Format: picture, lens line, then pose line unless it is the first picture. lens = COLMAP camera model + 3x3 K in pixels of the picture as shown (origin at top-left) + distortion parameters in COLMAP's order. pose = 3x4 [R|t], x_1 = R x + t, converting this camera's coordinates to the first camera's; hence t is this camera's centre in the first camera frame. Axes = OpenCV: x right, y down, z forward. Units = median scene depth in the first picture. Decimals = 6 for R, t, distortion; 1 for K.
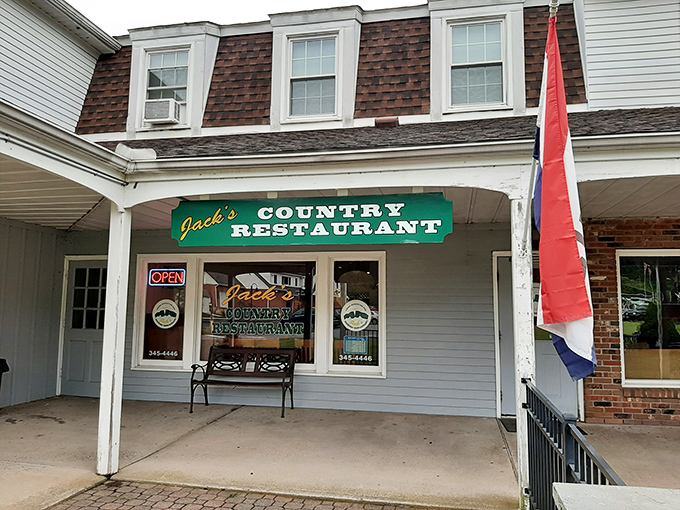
lens RADIAL K [[519.2, 0, 341.5], [0, 519.2, 251.8], [0, 0, 1]] dist [-0.035404, -0.008846]
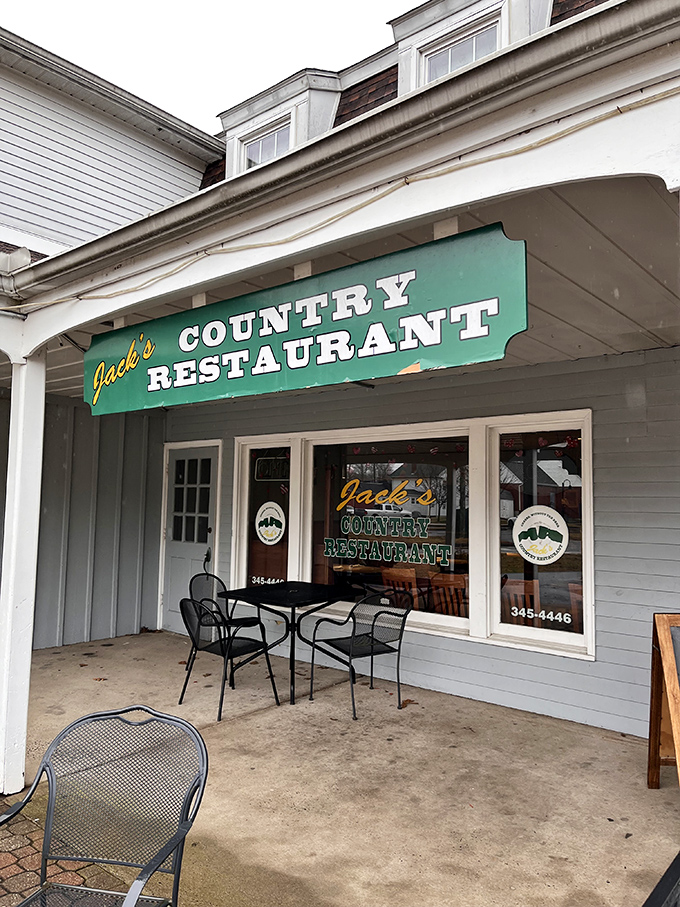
lens RADIAL K [[675.5, 0, 340.6], [0, 675.5, 454.8], [0, 0, 1]] dist [-0.008031, -0.007876]
pose [[0.879679, -0.027897, -0.474749, 0.293090], [0.042304, 0.998911, 0.019690, 0.031140], [0.473682, -0.037405, 0.879901, 0.493979]]
